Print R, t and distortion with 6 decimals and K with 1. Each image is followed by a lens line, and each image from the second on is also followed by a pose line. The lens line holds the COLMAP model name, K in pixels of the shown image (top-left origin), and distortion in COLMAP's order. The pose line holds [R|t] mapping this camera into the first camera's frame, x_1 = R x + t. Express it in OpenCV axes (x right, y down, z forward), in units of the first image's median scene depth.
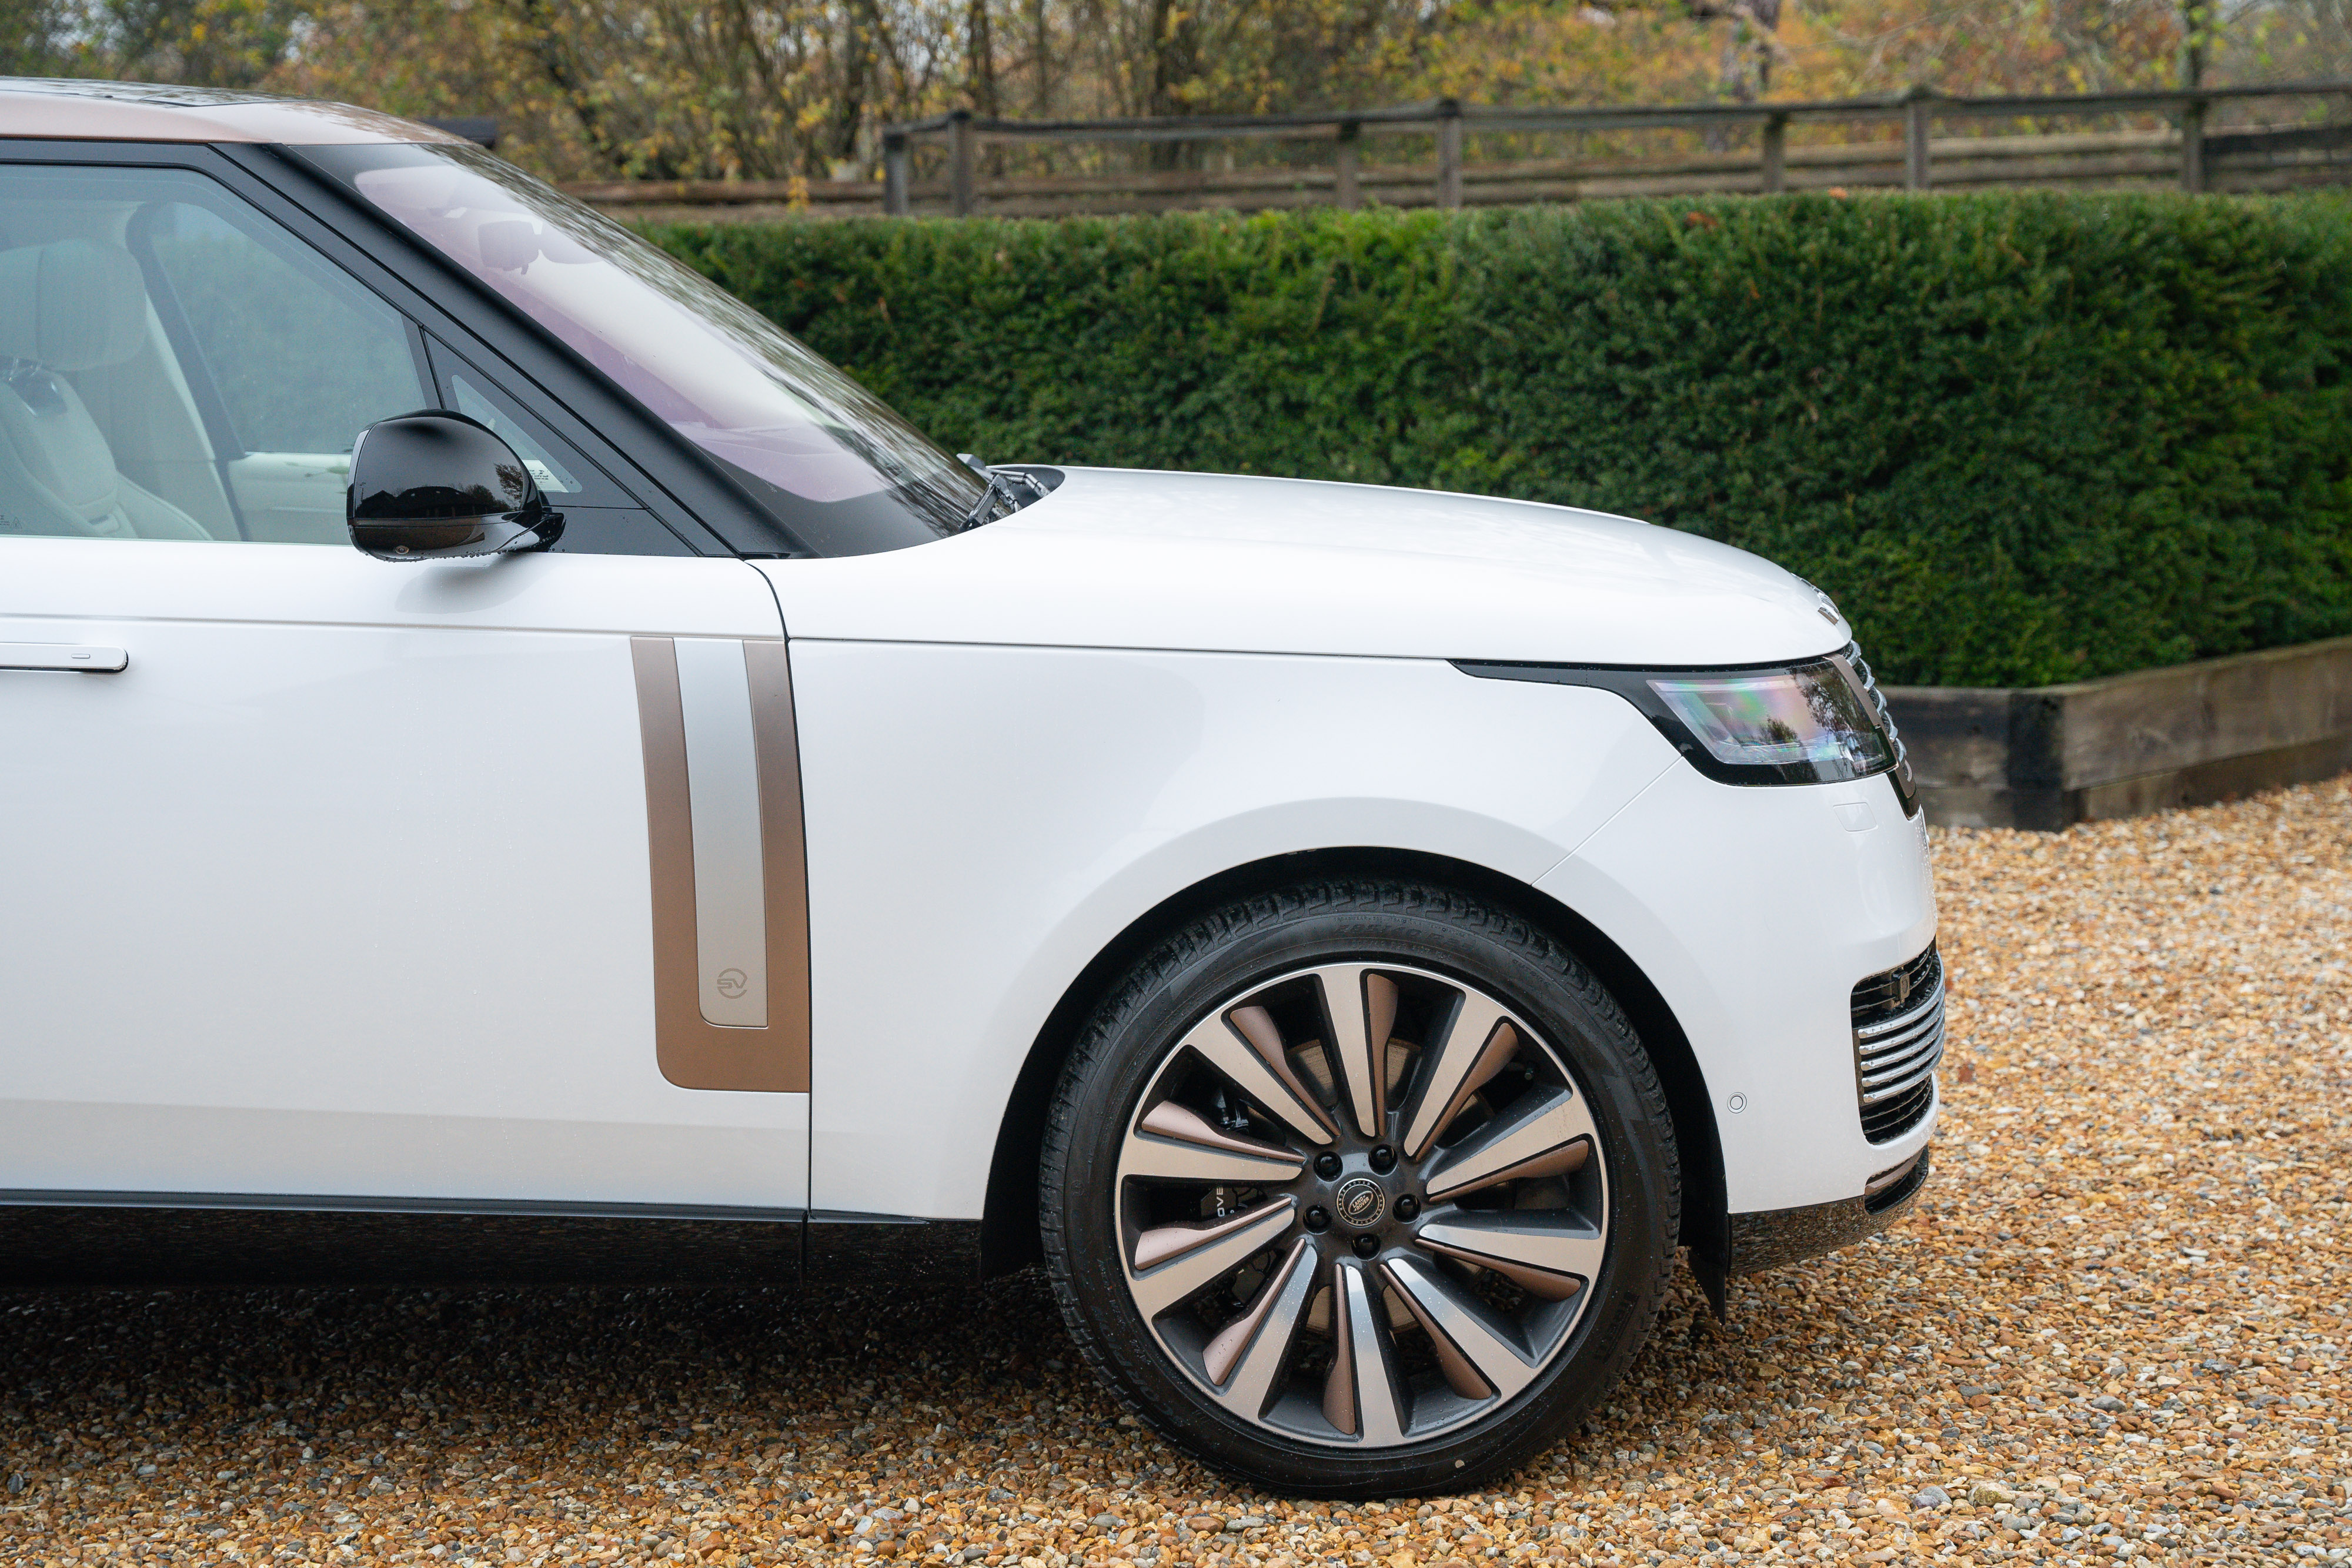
lens RADIAL K [[4093.5, 0, 1177.9], [0, 4093.5, 831.6], [0, 0, 1]] dist [0.187357, 0.262659]
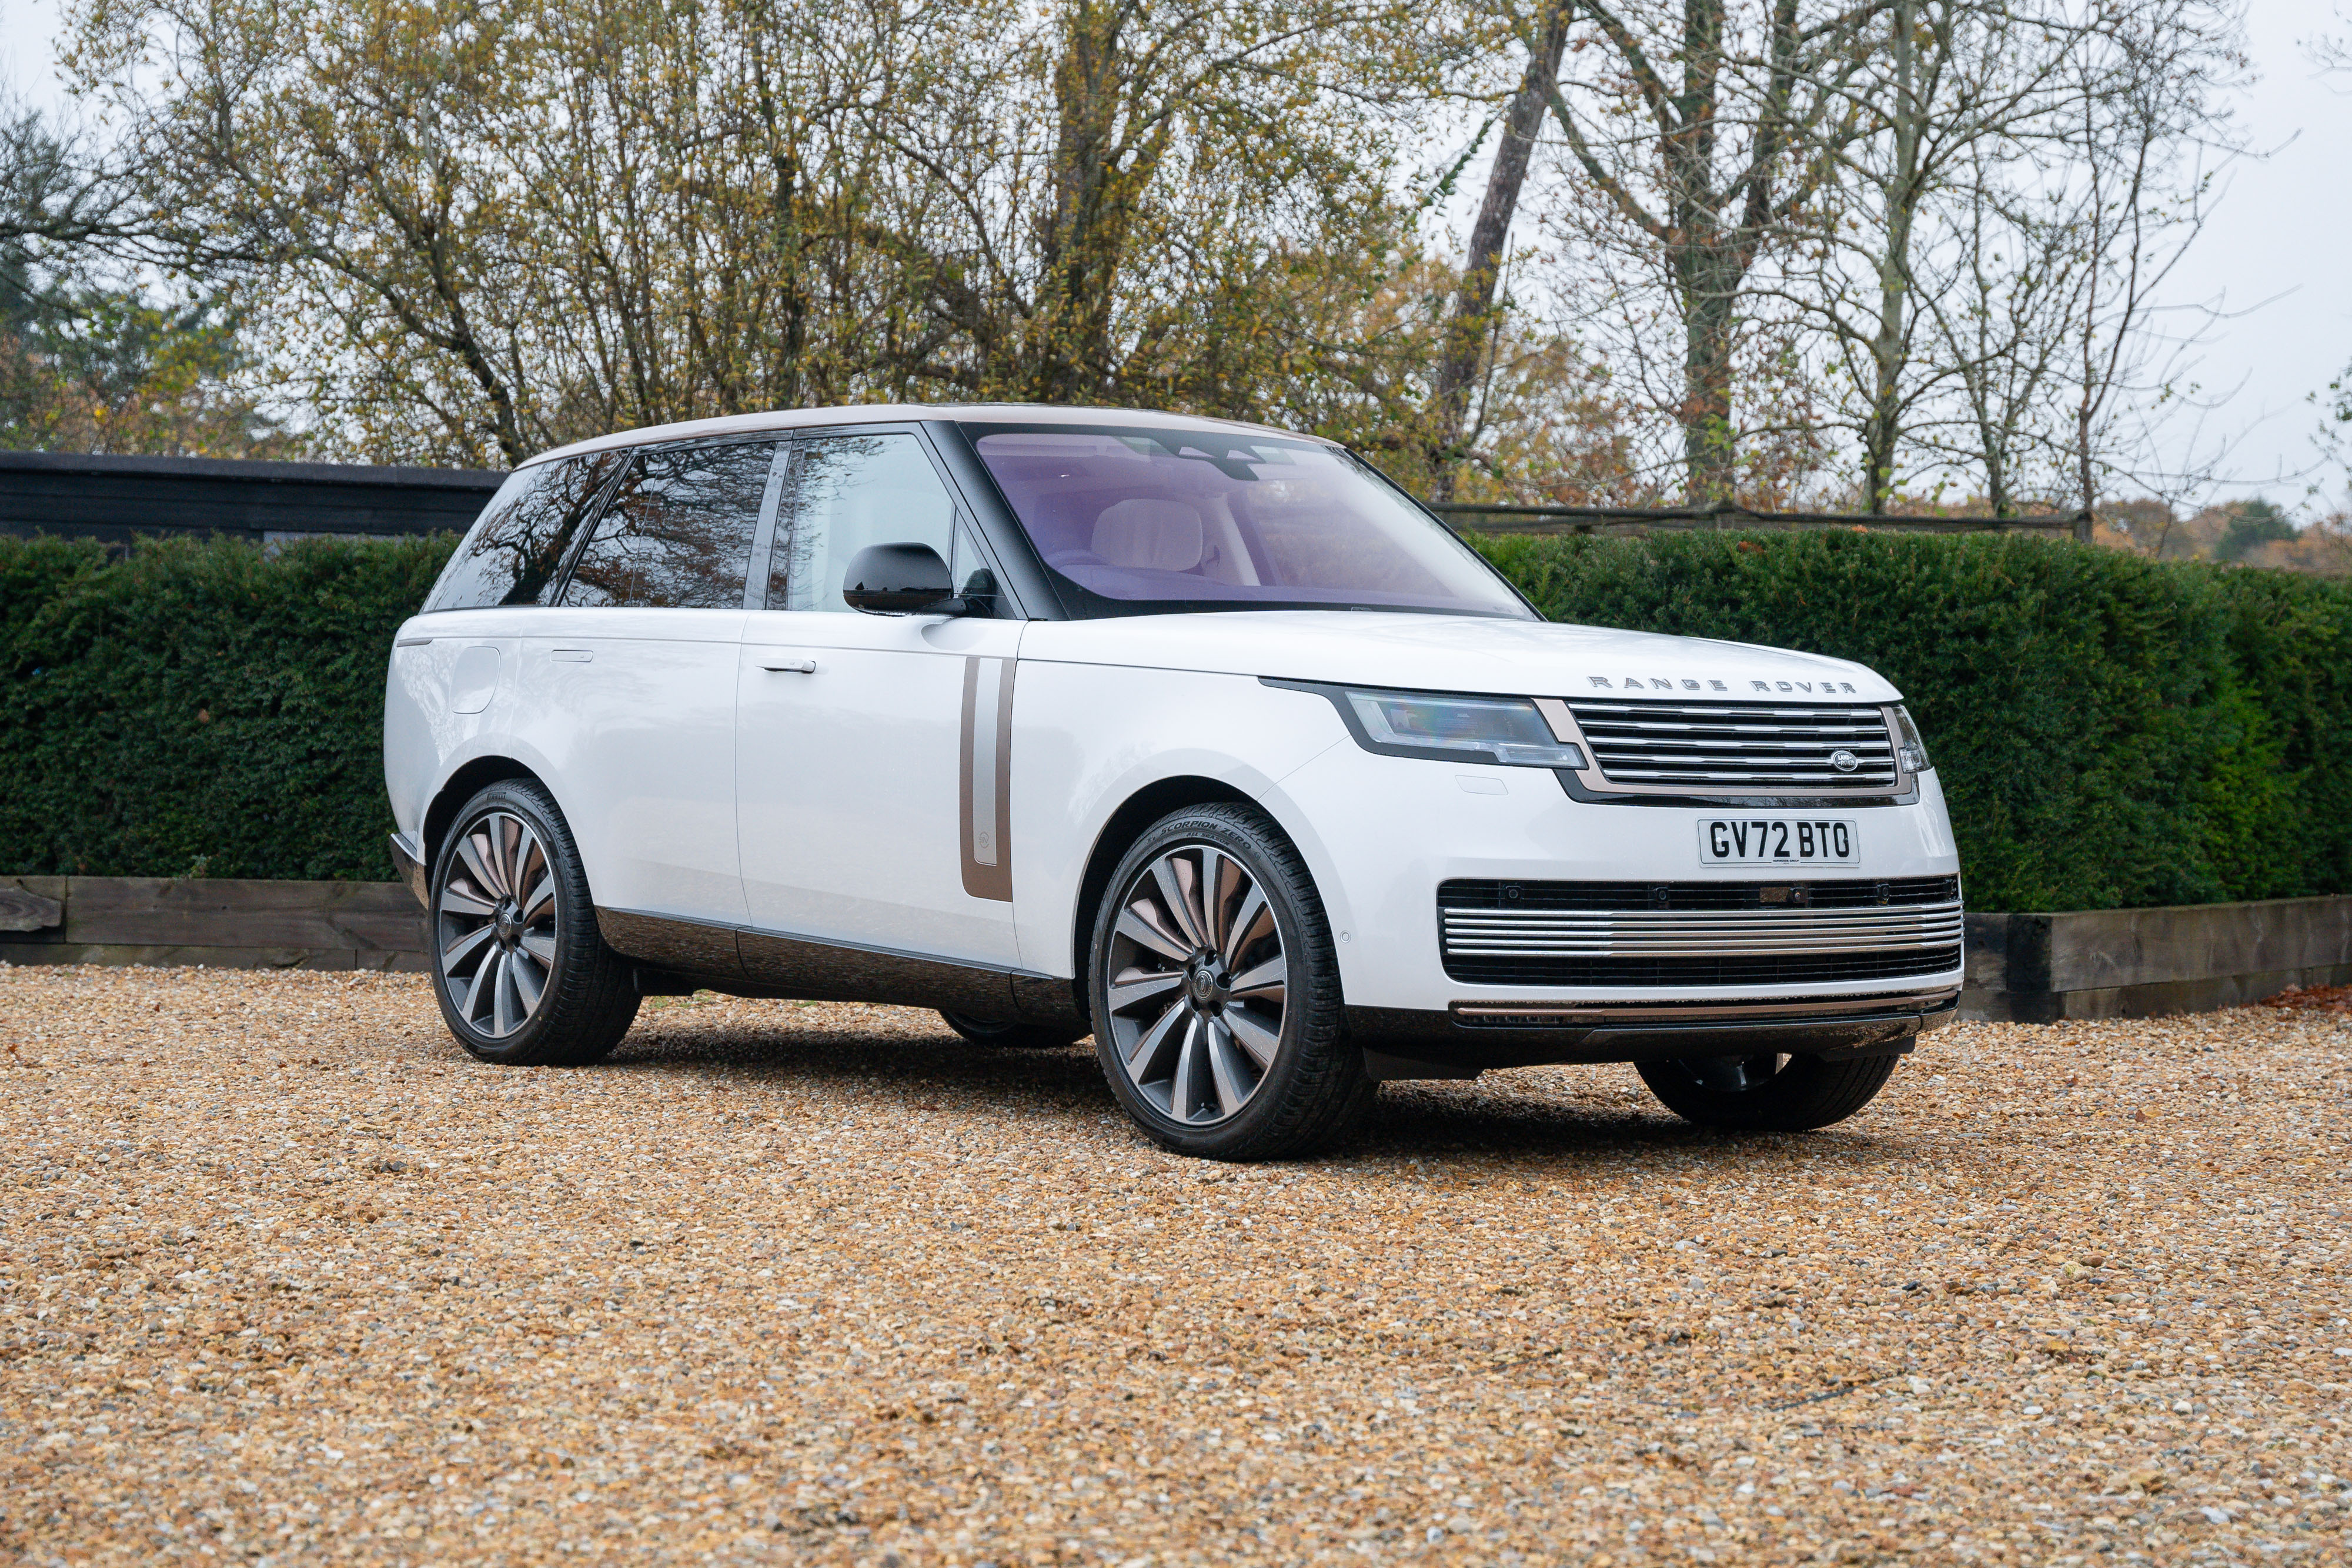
lens RADIAL K [[4114.9, 0, 1141.7], [0, 4114.9, 787.7], [0, 0, 1]] dist [0.135333, 0.206973]
pose [[0.992280, 0.032093, 0.119794, -0.210199], [-0.016801, 0.991819, -0.126541, 0.090097], [-0.122875, 0.123551, 0.984701, -0.223080]]
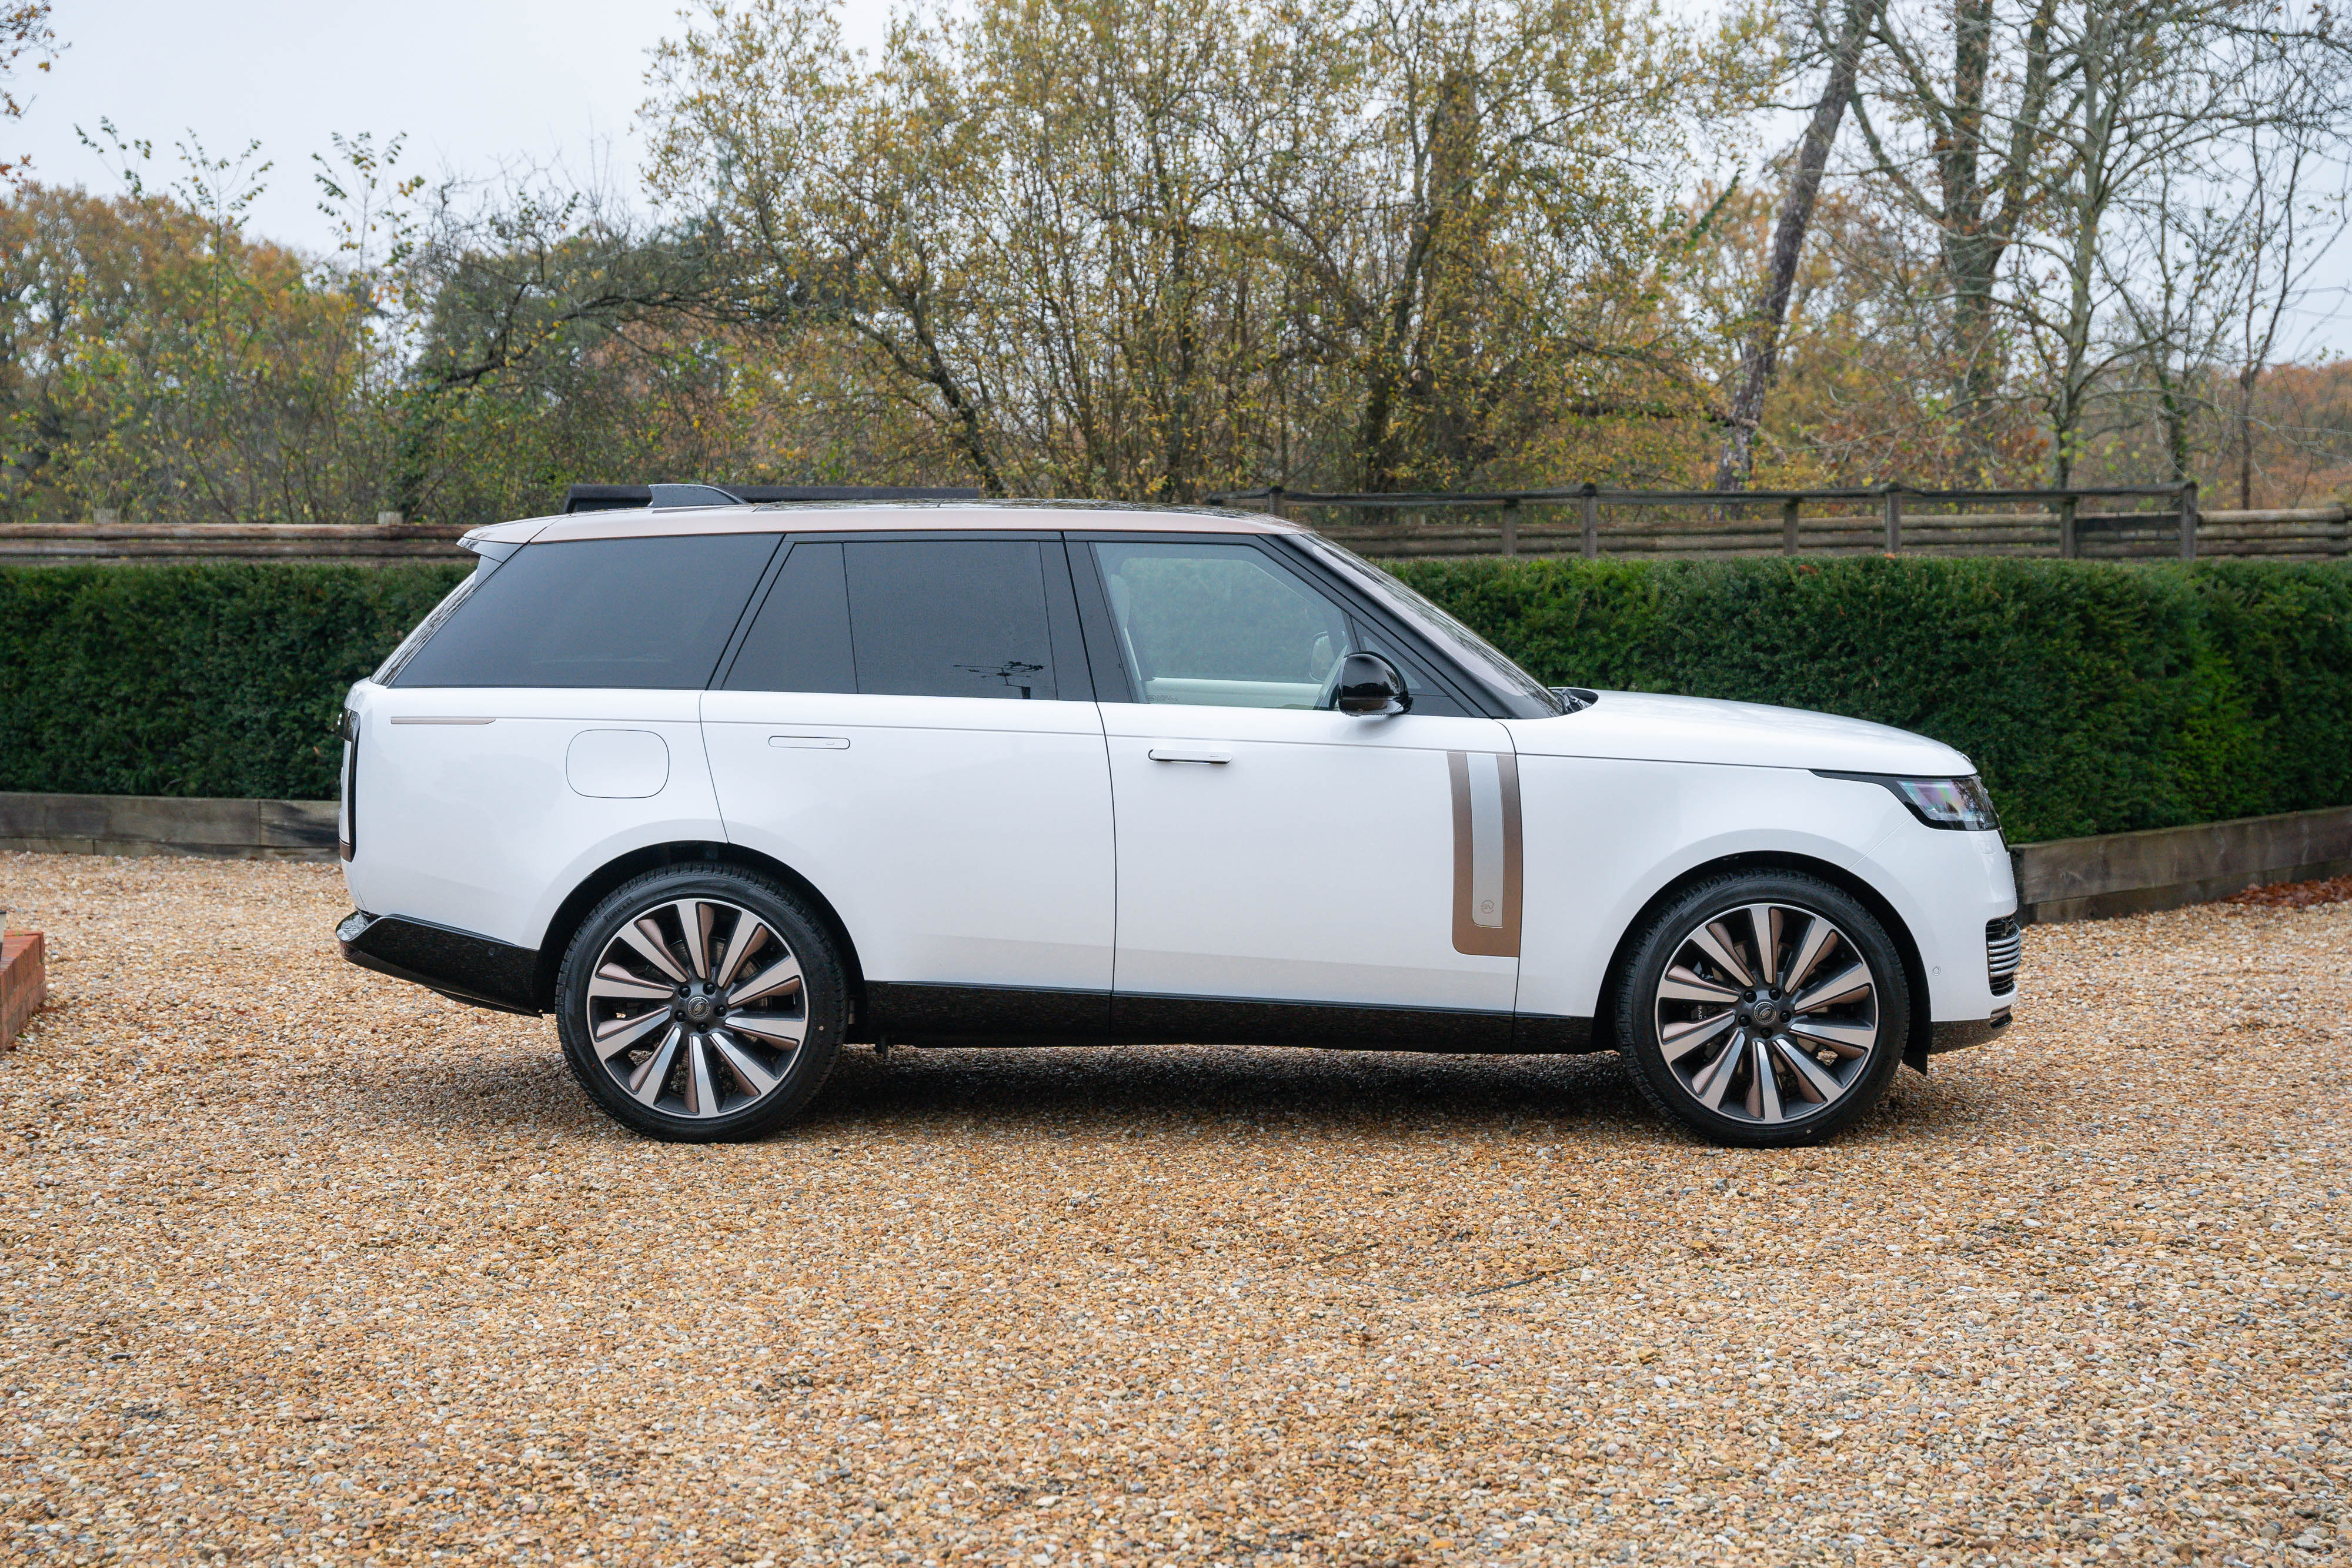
lens RADIAL K [[3318.3, 0, 1178.6], [0, 3318.3, 831.5], [0, 0, 1]] dist [0.057907, 0.421206]
pose [[0.999764, 0.019492, -0.009576, -0.118086], [-0.020053, 0.997848, -0.062421, 0.051007], [0.008339, 0.062598, 0.998004, -0.369184]]
